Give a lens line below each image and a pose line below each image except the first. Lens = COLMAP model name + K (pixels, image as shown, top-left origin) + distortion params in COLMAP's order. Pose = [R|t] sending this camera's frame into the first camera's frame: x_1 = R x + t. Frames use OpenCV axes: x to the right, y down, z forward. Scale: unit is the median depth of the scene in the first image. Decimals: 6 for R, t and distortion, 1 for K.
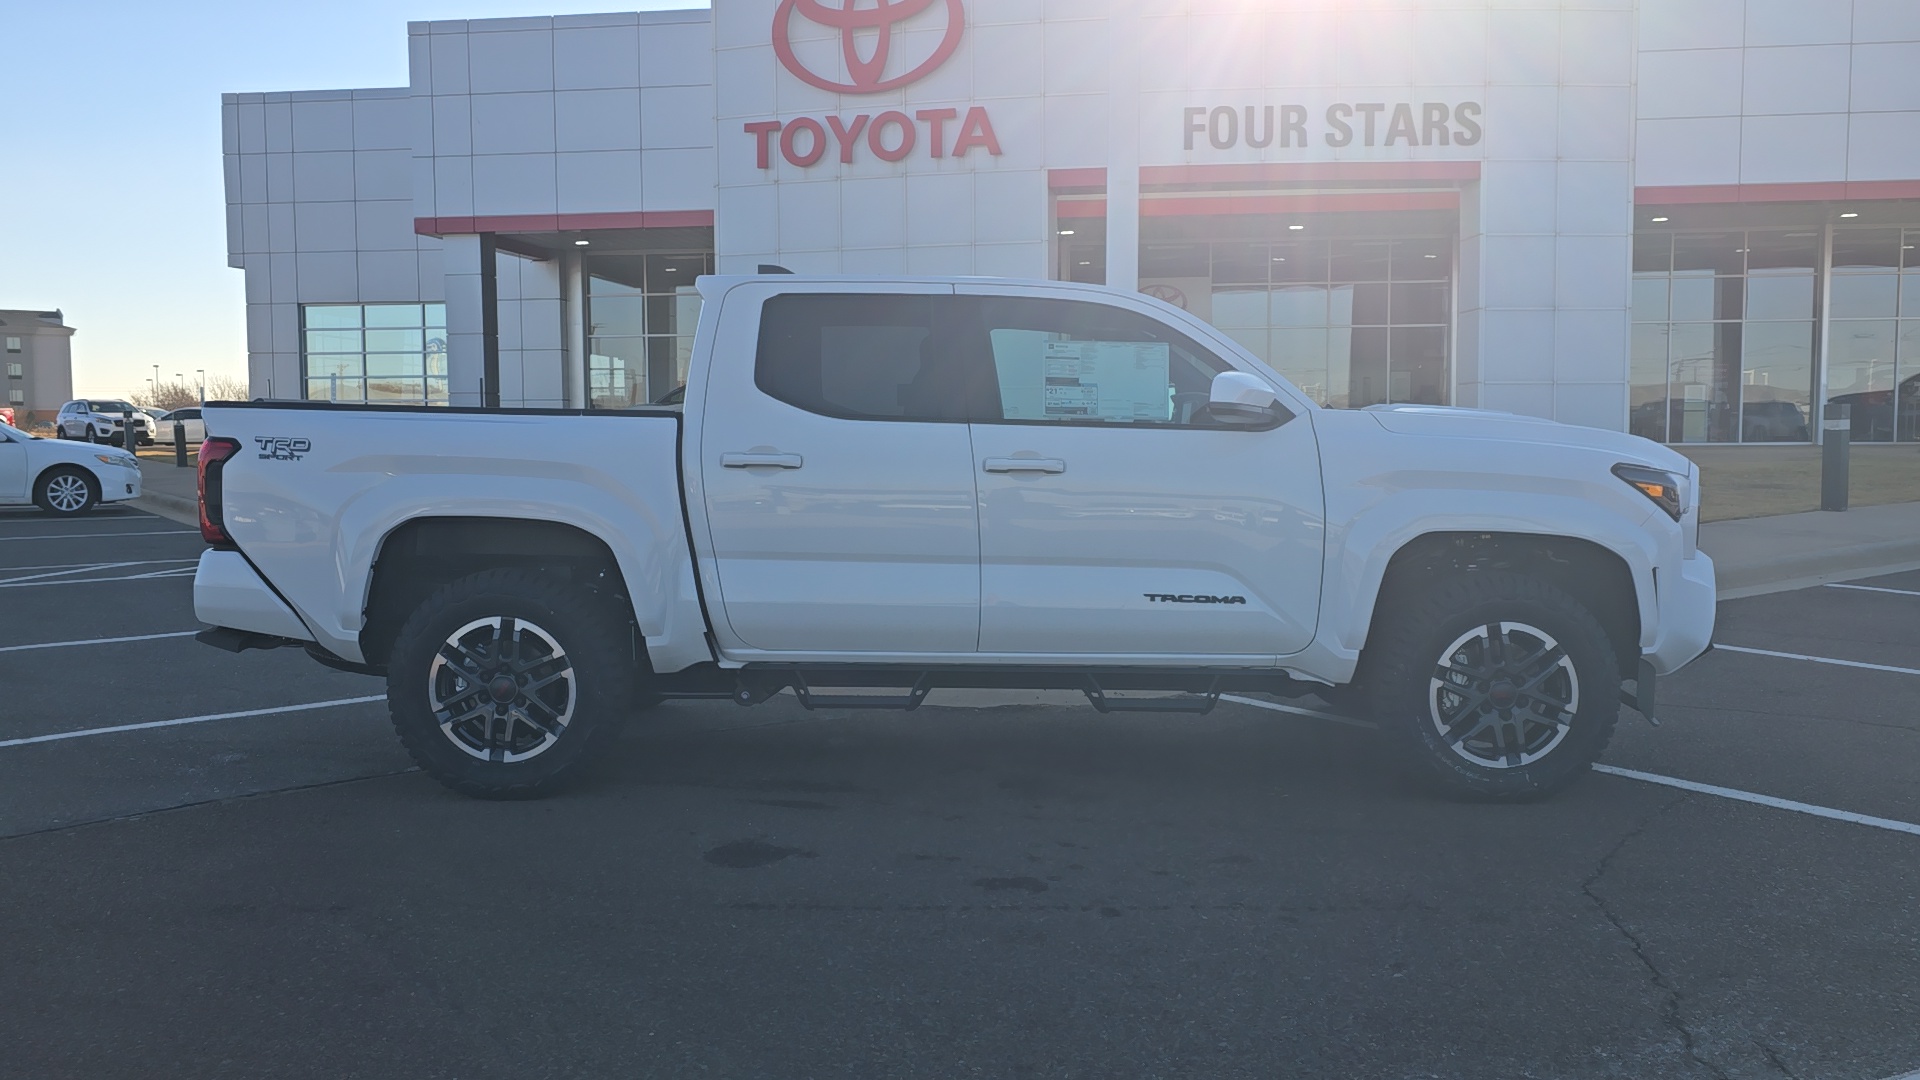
lens RADIAL K [[1604.9, 0, 957.4], [0, 1604.9, 567.5], [0, 0, 1]] dist [-0.010949, 0.030101]
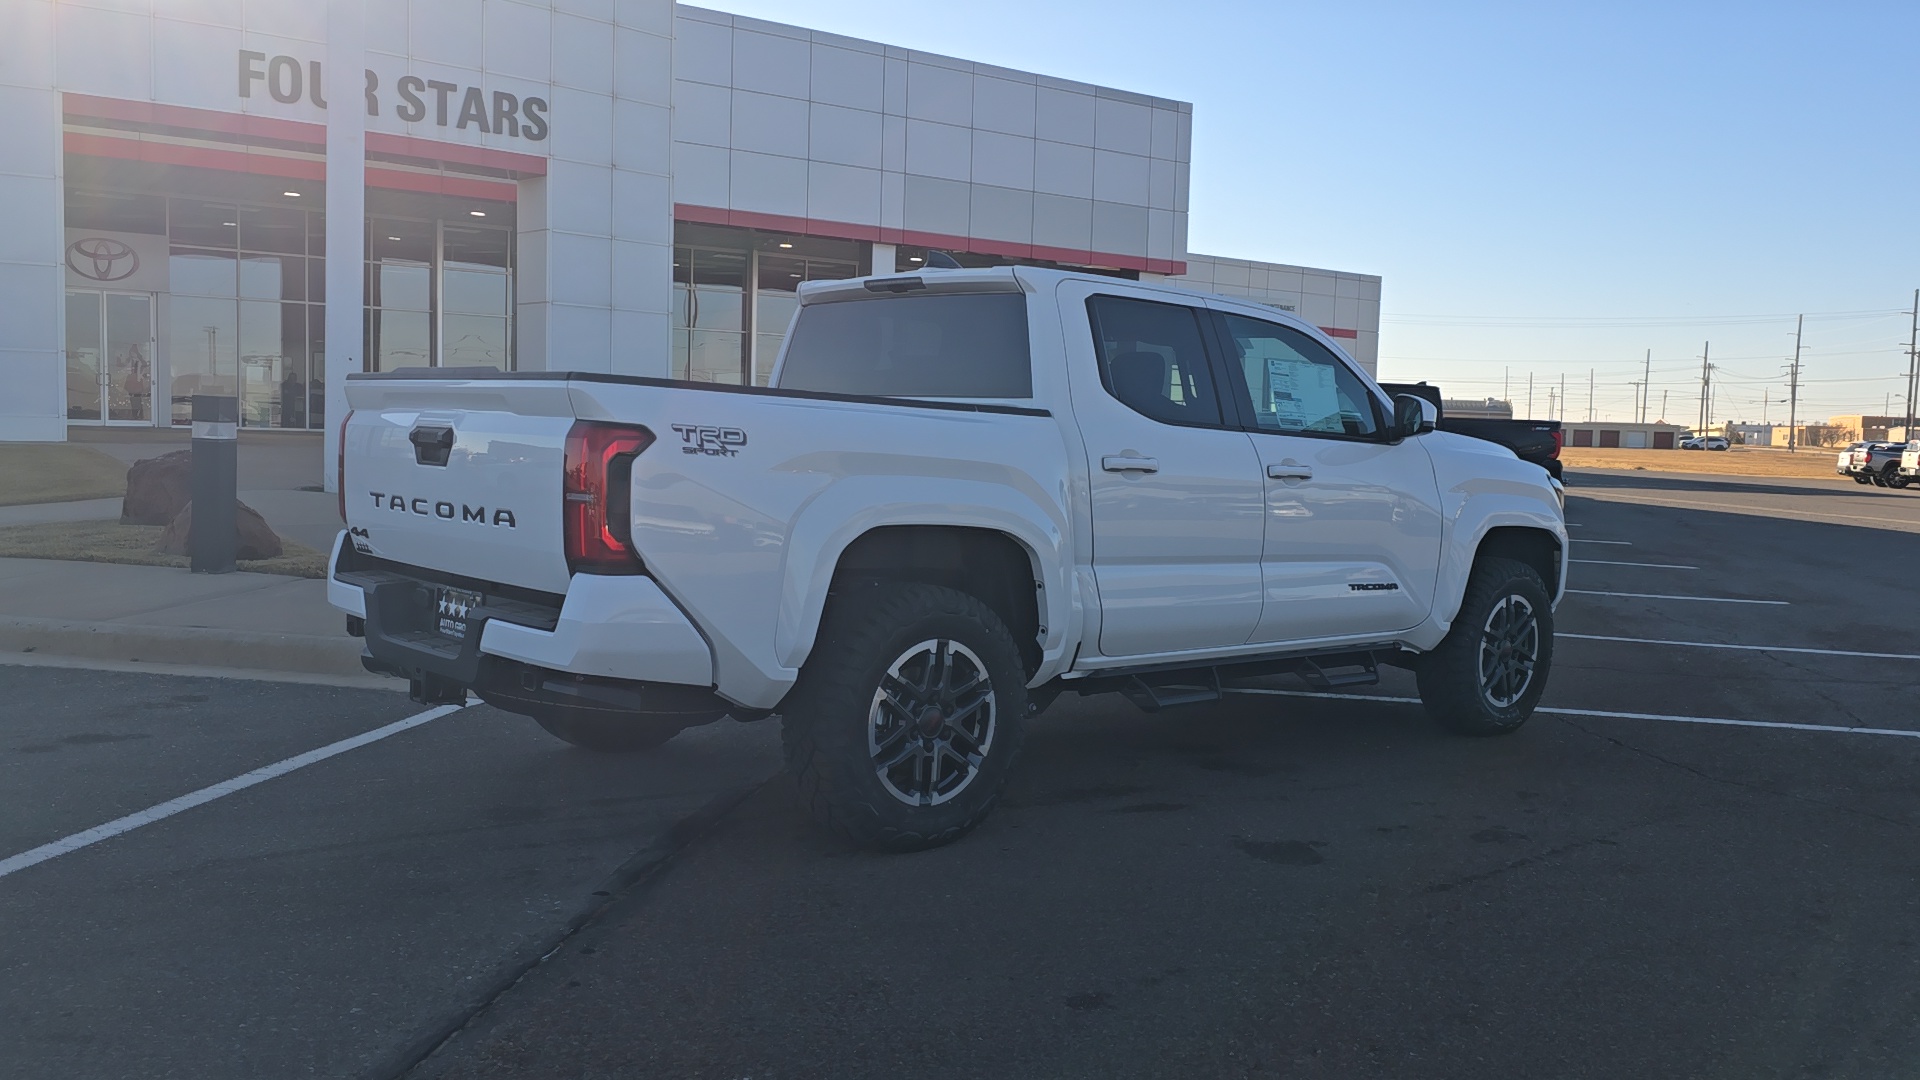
lens RADIAL K [[1604.9, 0, 964.7], [0, 1604.9, 569.3], [0, 0, 1]] dist [-0.010949, 0.030101]
pose [[0.726211, -0.032583, 0.686699, -0.239029], [0.025861, 0.999464, 0.020075, -0.006717], [-0.686985, 0.003180, 0.726664, 0.097026]]
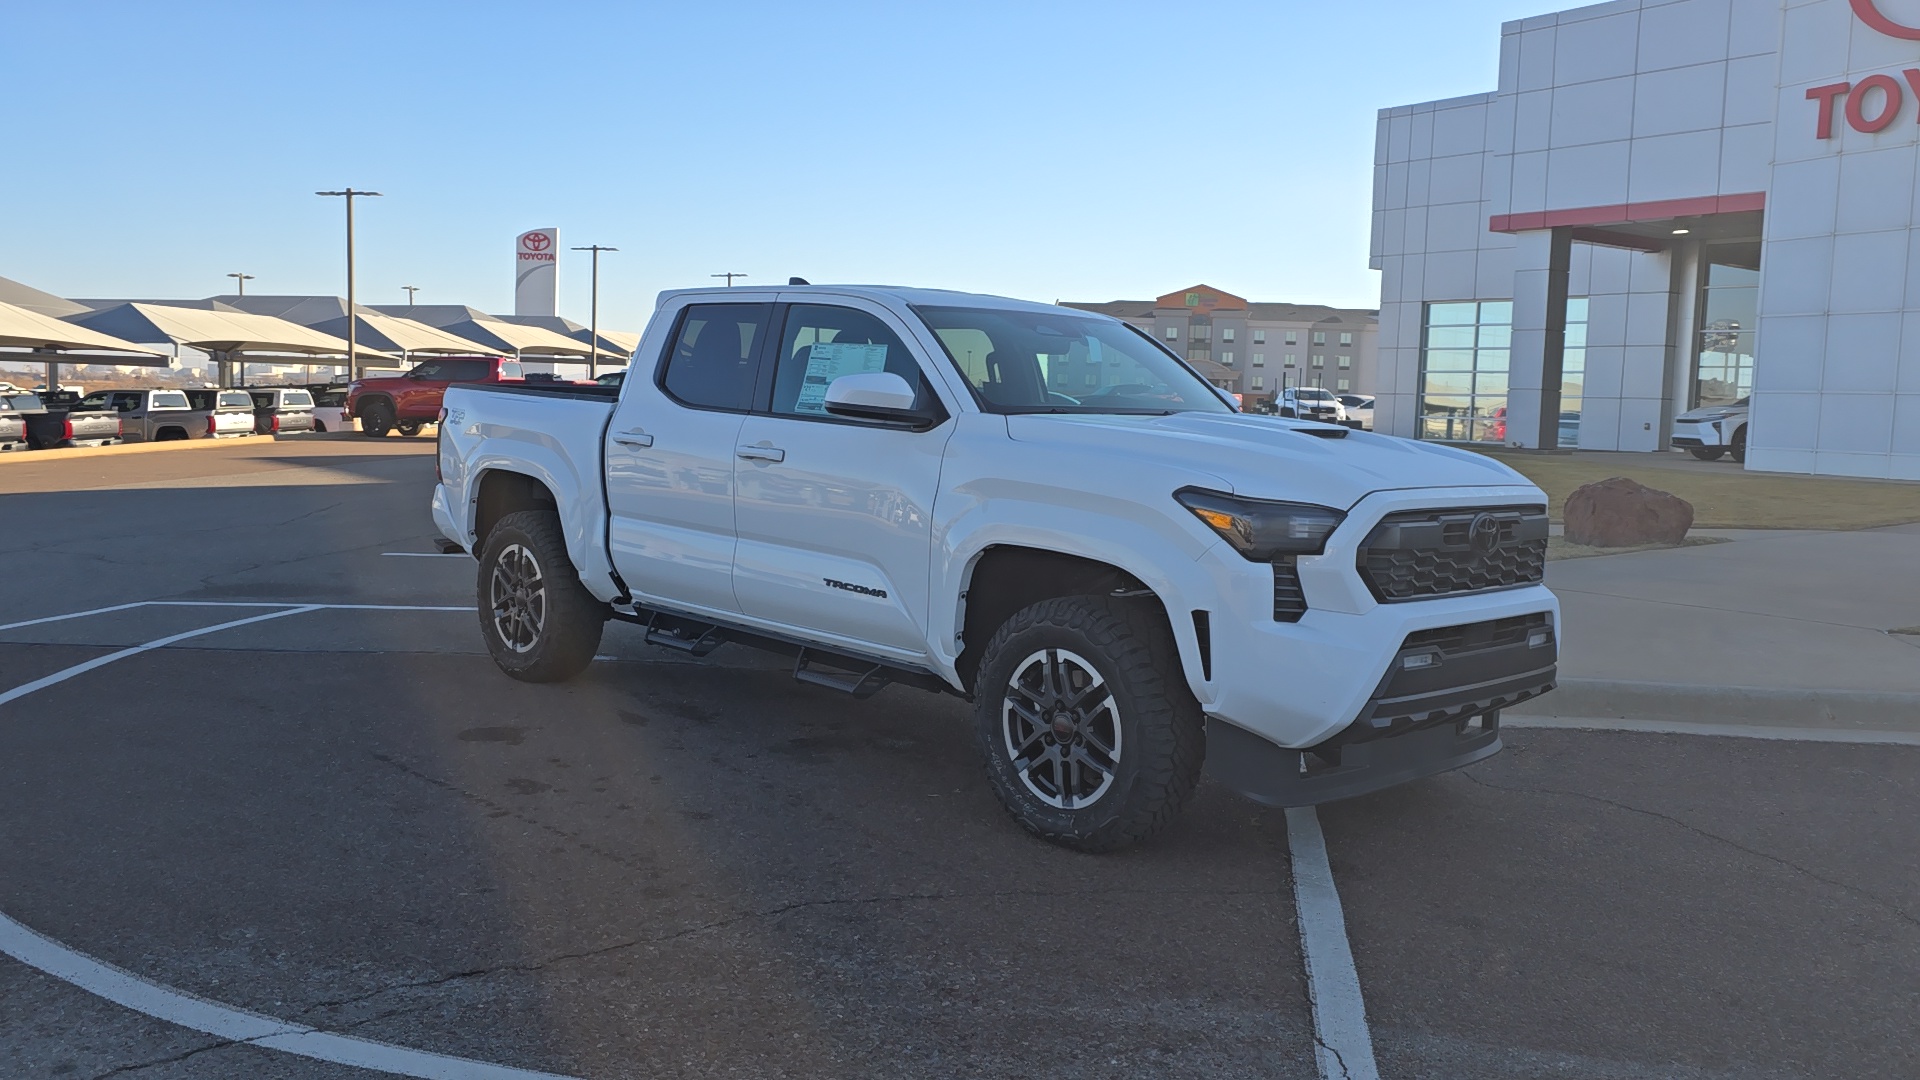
lens RADIAL K [[1604.9, 0, 953.8], [0, 1604.9, 554.6], [0, 0, 1]] dist [-0.010949, 0.030101]
pose [[0.697863, 0.095598, -0.709823, 0.257387], [-0.098799, 0.994427, 0.036794, -0.013022], [0.709384, 0.044453, 0.703419, 0.083040]]
